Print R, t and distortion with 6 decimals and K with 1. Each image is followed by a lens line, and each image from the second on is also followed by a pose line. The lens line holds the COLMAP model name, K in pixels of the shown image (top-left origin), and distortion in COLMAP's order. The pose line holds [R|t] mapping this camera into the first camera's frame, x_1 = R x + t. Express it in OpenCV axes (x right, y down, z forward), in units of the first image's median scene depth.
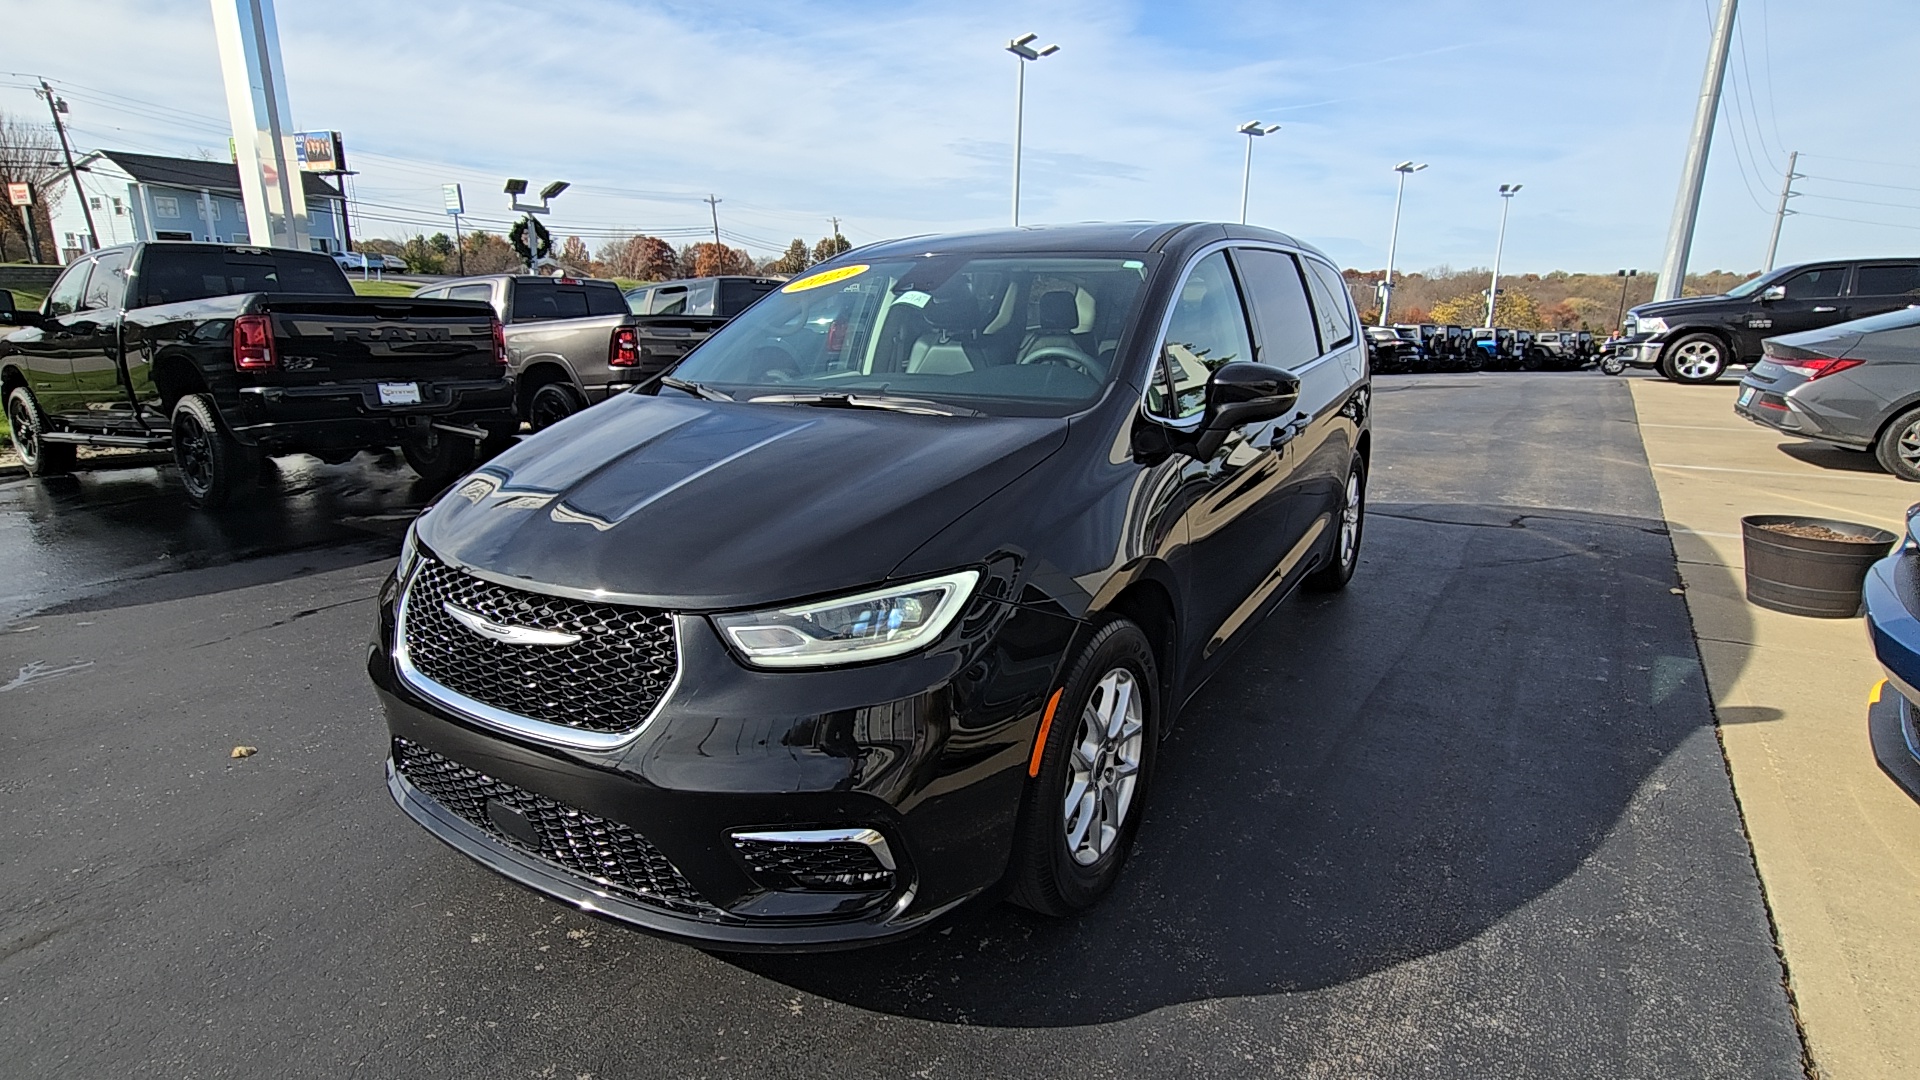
lens RADIAL K [[970.3, 0, 953.9], [0, 970.3, 535.5], [0, 0, 1]] dist [0.000183, -0.000268]
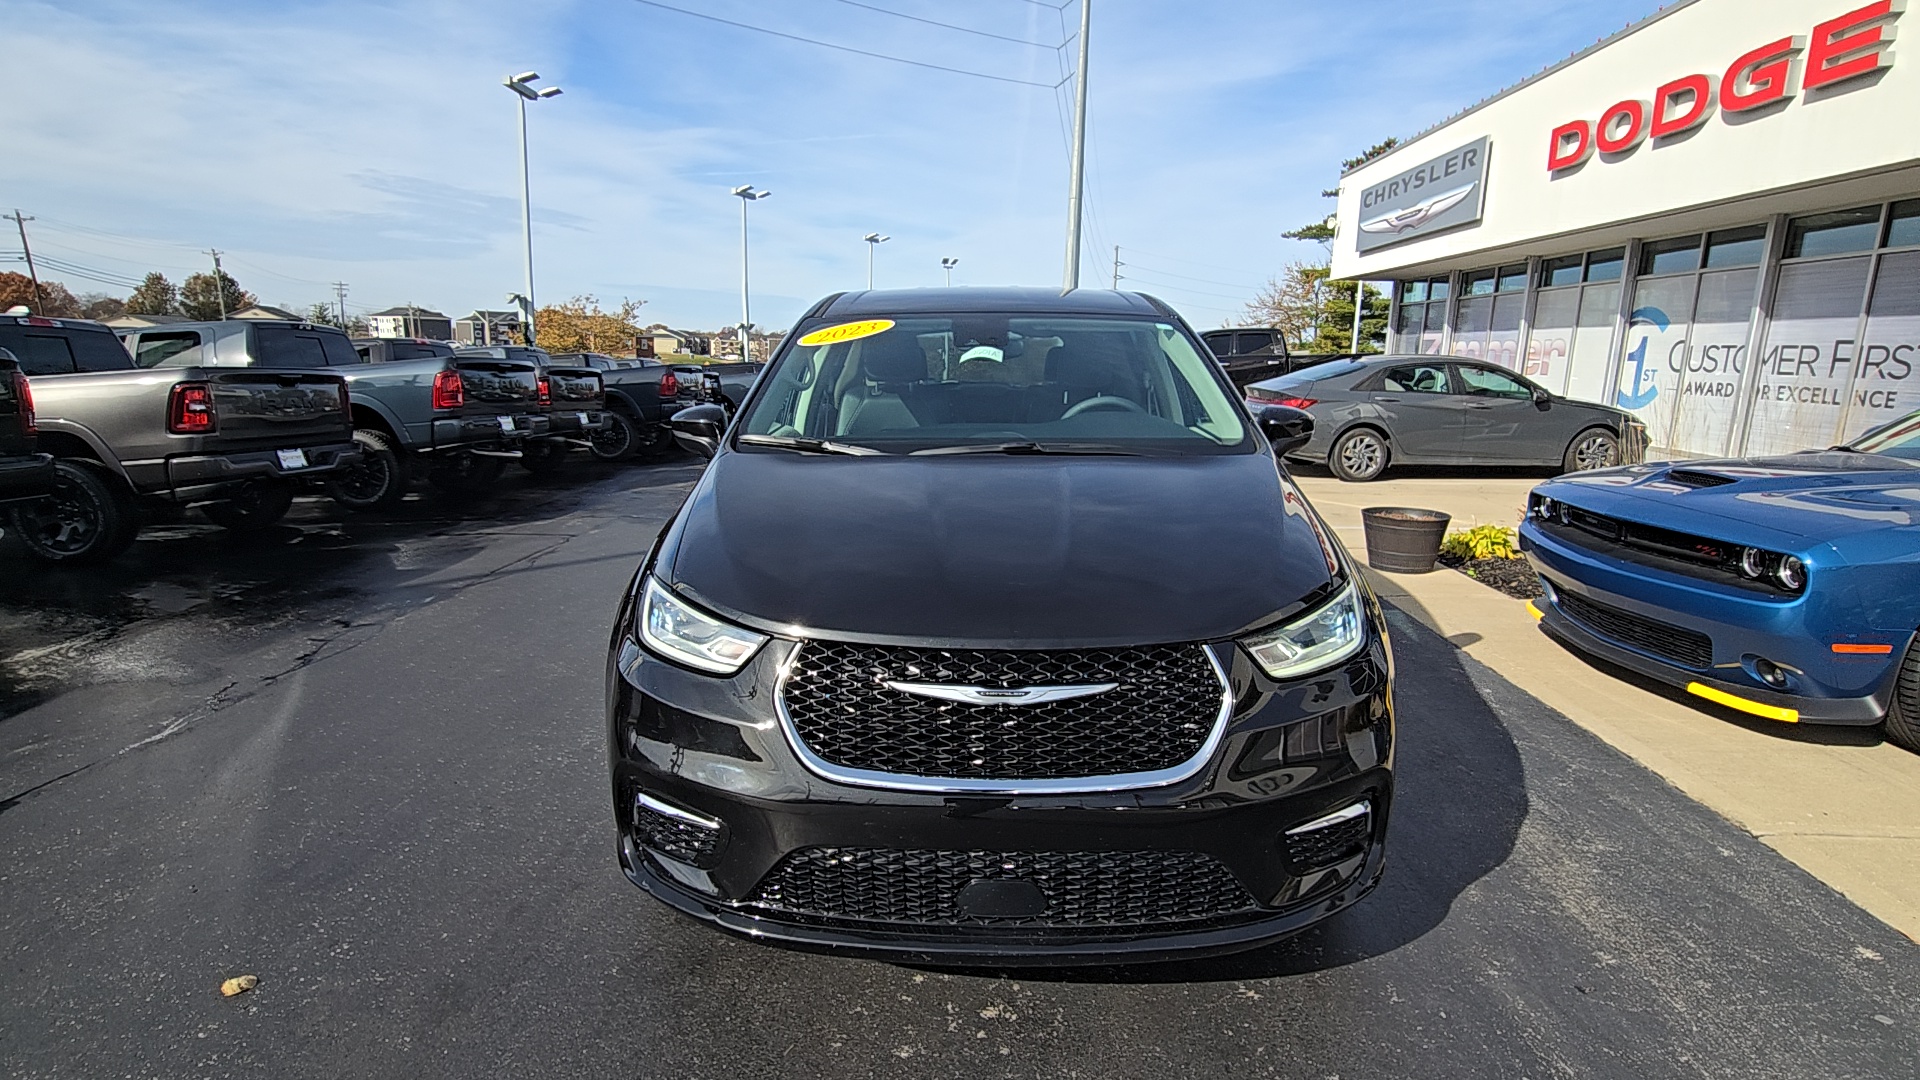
lens RADIAL K [[963.7, 0, 951.3], [0, 963.7, 540.3], [0, 0, 1]] dist [0.003262, -0.000856]
pose [[0.863287, -0.088143, 0.496957, -0.129100], [0.111139, 0.993663, -0.016823, -0.005700], [-0.492325, 0.069754, 0.867612, 0.024877]]
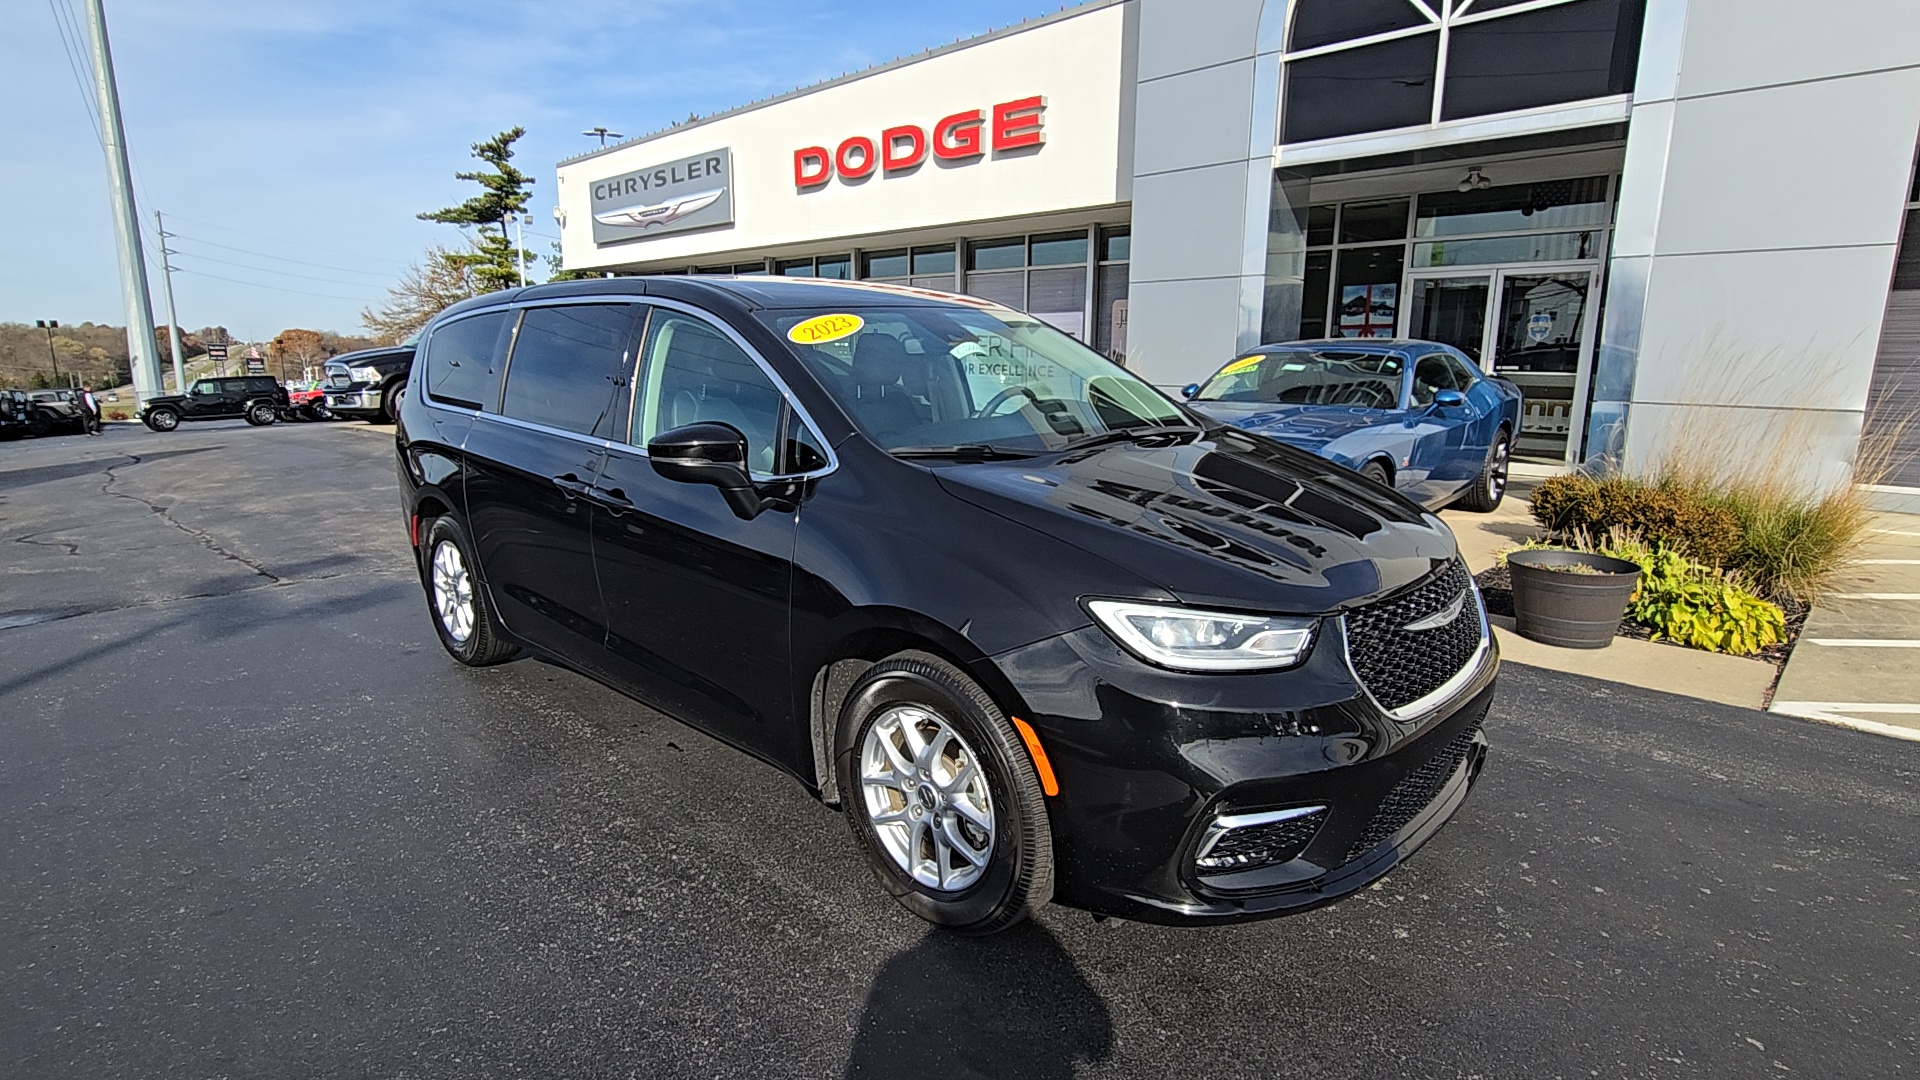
lens RADIAL K [[963.1, 0, 952.6], [0, 963.1, 543.3], [0, 0, 1]] dist [0.003798, -0.001000]
pose [[0.198499, -0.200192, 0.959438, -0.230184], [0.241181, 0.958793, 0.150159, -0.042280], [-0.949963, 0.201592, 0.238601, 0.169812]]
